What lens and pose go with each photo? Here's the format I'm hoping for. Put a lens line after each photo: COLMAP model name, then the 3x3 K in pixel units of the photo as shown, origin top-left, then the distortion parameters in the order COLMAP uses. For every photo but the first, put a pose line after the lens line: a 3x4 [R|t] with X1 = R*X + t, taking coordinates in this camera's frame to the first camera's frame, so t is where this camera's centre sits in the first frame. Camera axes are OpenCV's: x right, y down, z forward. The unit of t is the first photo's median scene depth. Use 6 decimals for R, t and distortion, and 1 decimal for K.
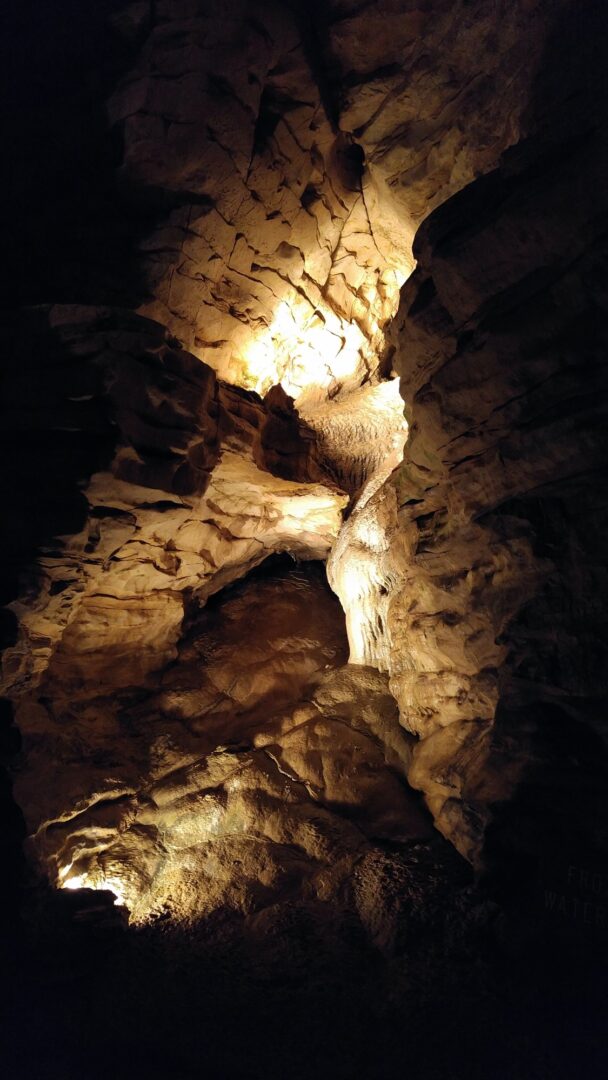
lens RADIAL K [[848.5, 0, 305.9], [0, 848.5, 539.5], [0, 0, 1]] dist [-0.012091, -0.039912]
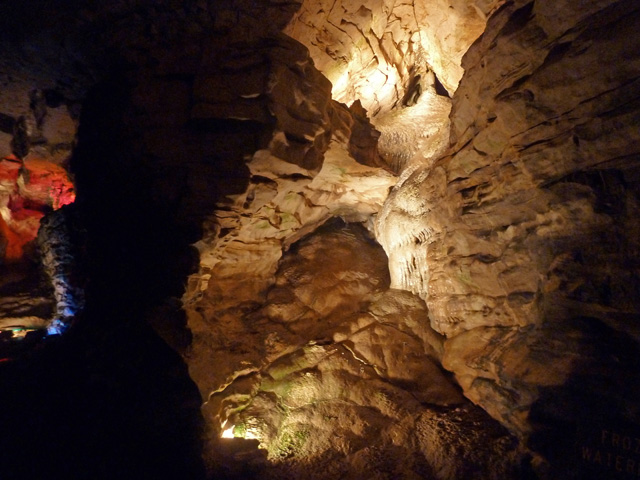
lens RADIAL K [[501.3, 0, 319.9], [0, 501.3, 236.7], [0, 0, 1]] dist [-0.071265, 0.018330]
pose [[0.999752, 0.015879, 0.015614, -0.125040], [-0.016557, 0.998879, 0.044349, 0.020525], [-0.014892, -0.044597, 0.998894, 0.134249]]
